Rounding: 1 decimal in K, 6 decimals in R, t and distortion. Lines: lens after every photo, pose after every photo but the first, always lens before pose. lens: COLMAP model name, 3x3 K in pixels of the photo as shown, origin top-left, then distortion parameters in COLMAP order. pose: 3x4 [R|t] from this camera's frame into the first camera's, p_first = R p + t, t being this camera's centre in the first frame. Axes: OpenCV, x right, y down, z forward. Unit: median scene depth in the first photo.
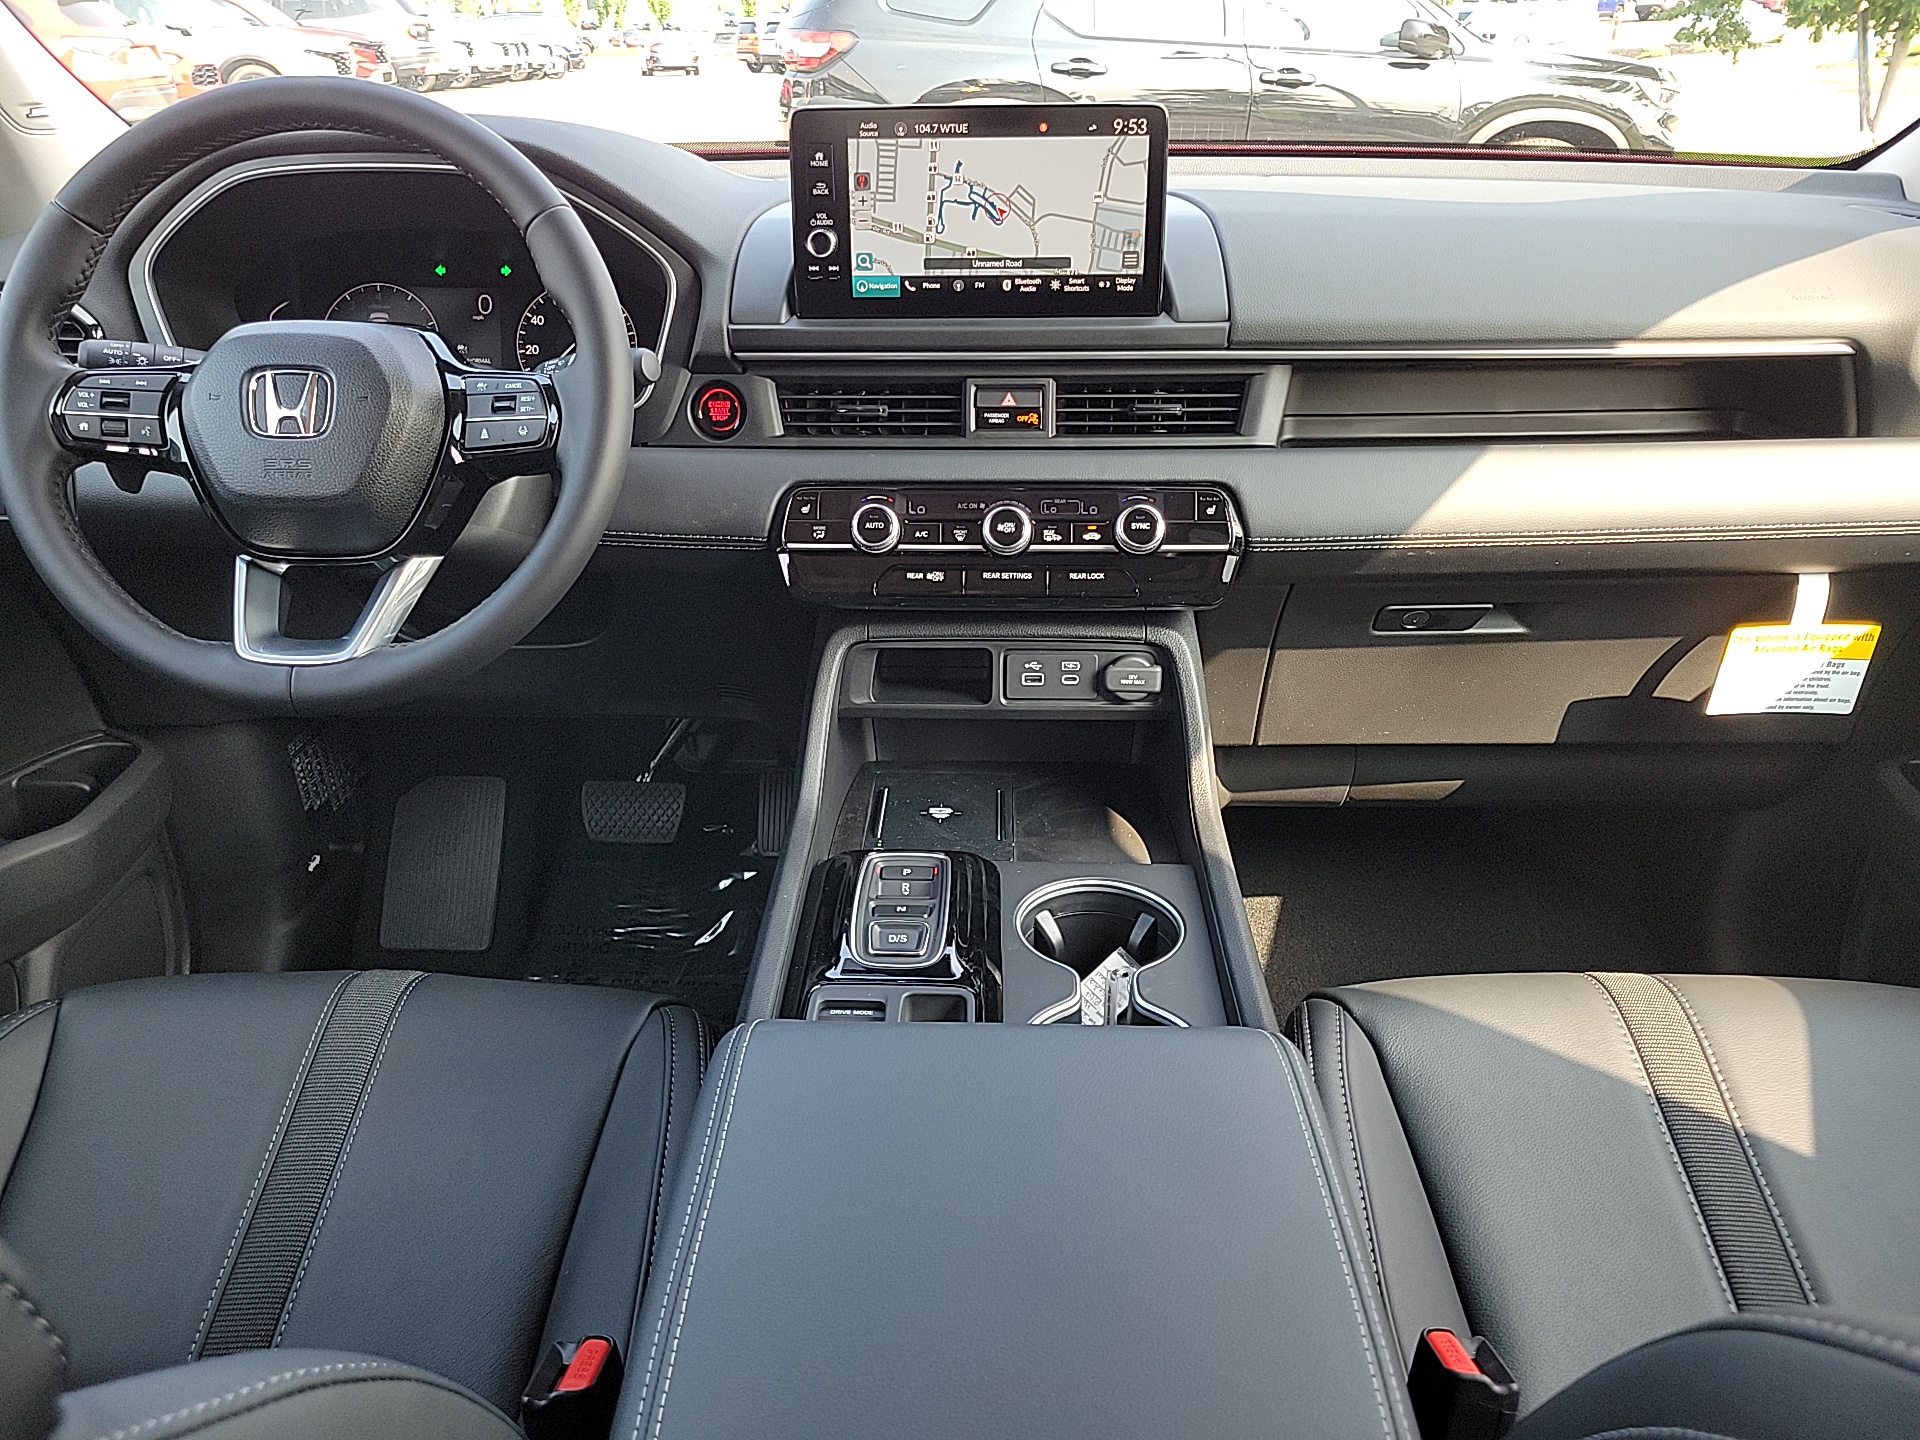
lens RADIAL K [[1436.3, 0, 944.5], [0, 1436.3, 713.4], [0, 0, 1]] dist [0.052717, -0.037813]
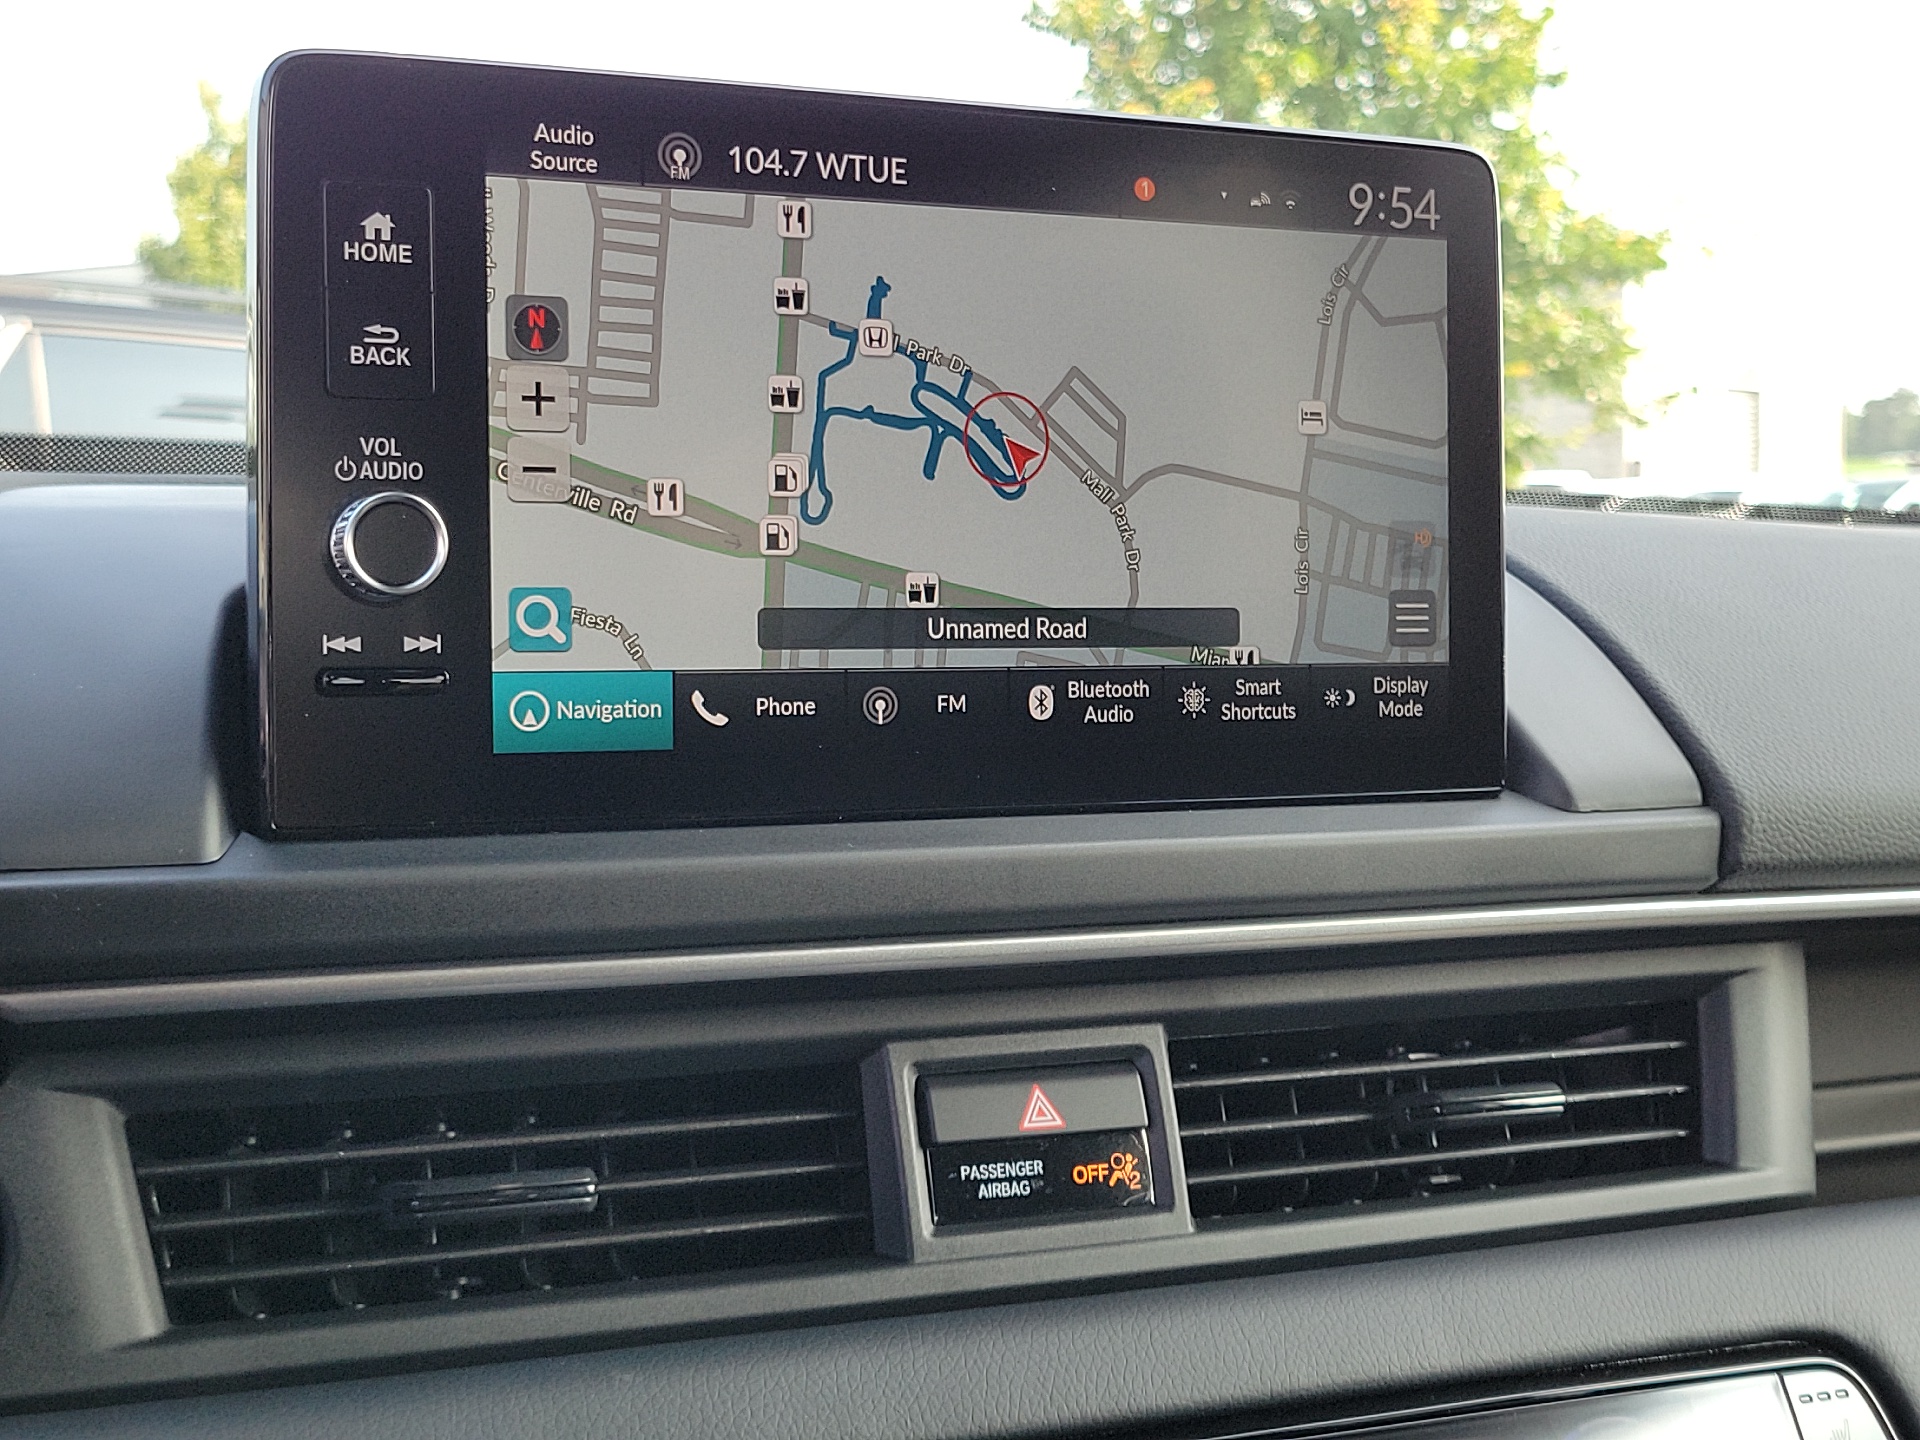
lens RADIAL K [[2668.9, 0, 960.0], [0, 2668.9, 720.0], [0, 0, 1]] dist [0.018603, 0.043537]
pose [[0.896709, -0.008200, 0.442545, -0.198504], [0.168403, 0.930956, -0.323977, -0.130184], [-0.409334, 0.365039, 0.836177, 0.579113]]
